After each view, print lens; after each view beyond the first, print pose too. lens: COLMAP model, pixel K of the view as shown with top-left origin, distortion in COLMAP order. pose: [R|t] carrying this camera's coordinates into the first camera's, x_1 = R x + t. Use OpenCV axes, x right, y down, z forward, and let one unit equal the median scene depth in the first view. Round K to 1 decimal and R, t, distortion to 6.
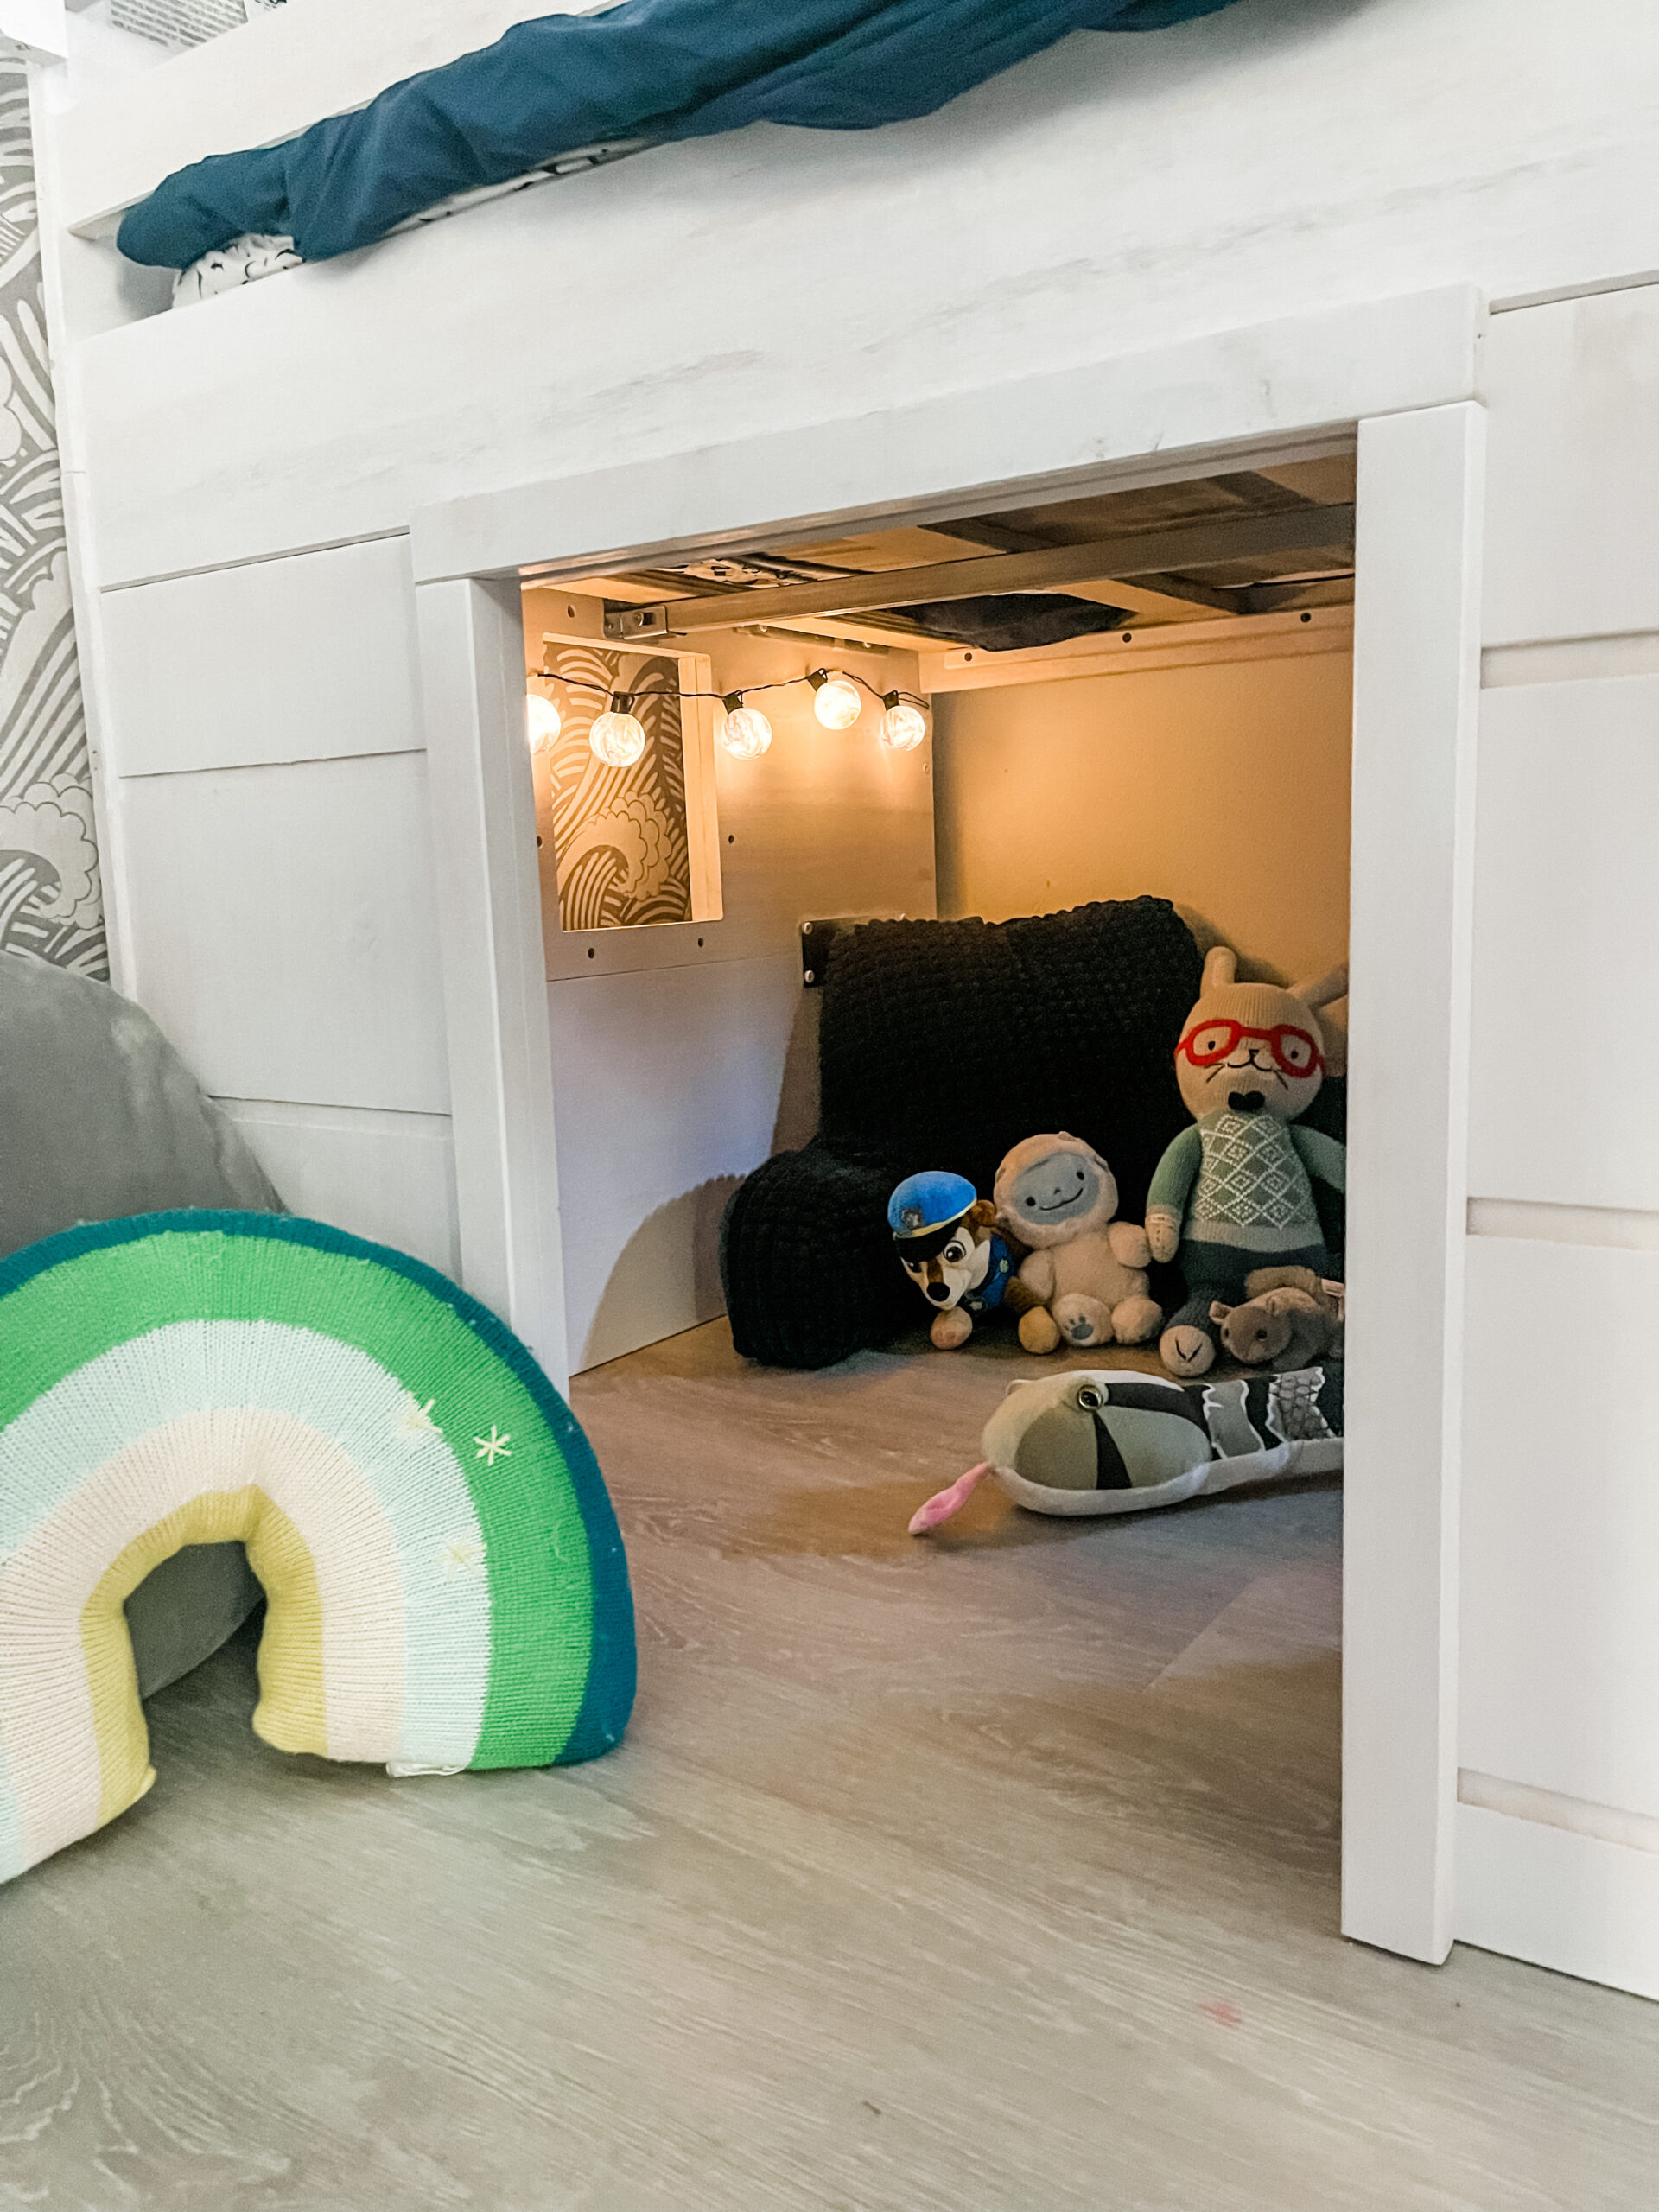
lens RADIAL K [[1682.5, 0, 851.6], [0, 1682.5, 1144.3], [0, 0, 1]] dist [0.083700, -0.125882]
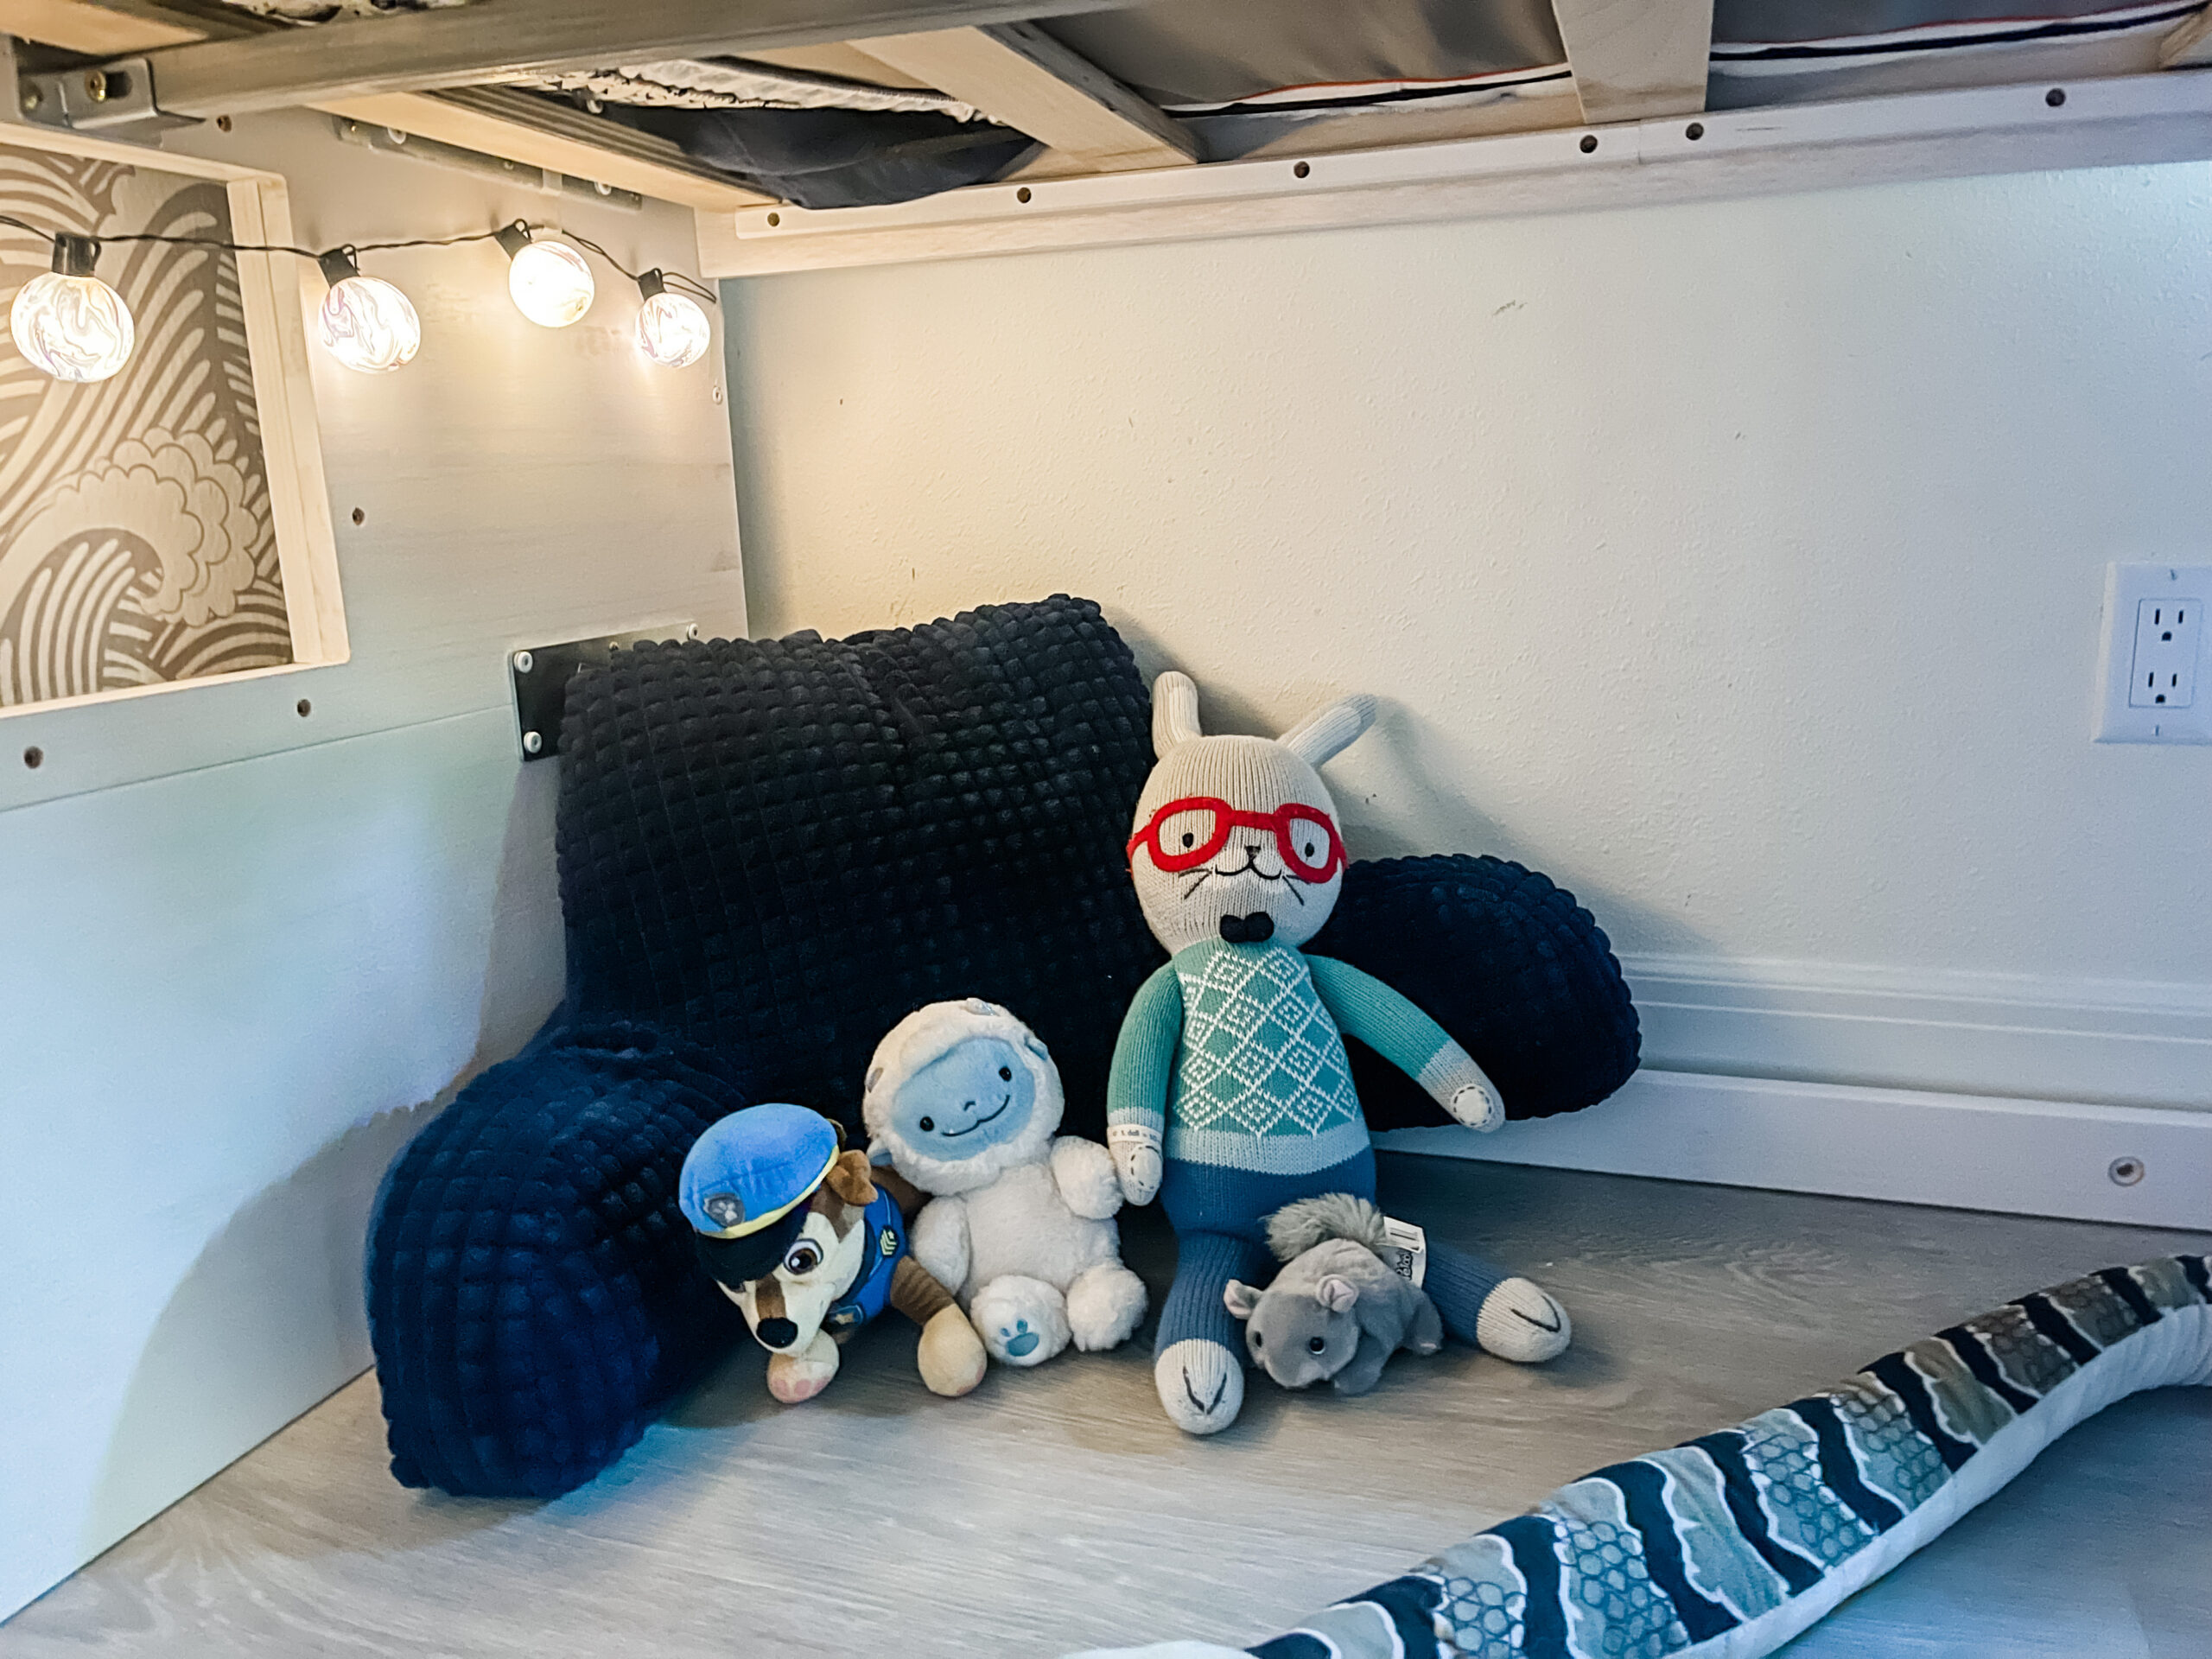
lens RADIAL K [[1682.5, 0, 1108.3], [0, 1682.5, 867.3], [0, 0, 1]] dist [0.083700, -0.125882]
pose [[0.968326, -0.050740, 0.244478, 0.025477], [0.038270, 0.997725, 0.055496, -0.087410], [-0.246737, -0.044382, 0.968066, 0.391346]]
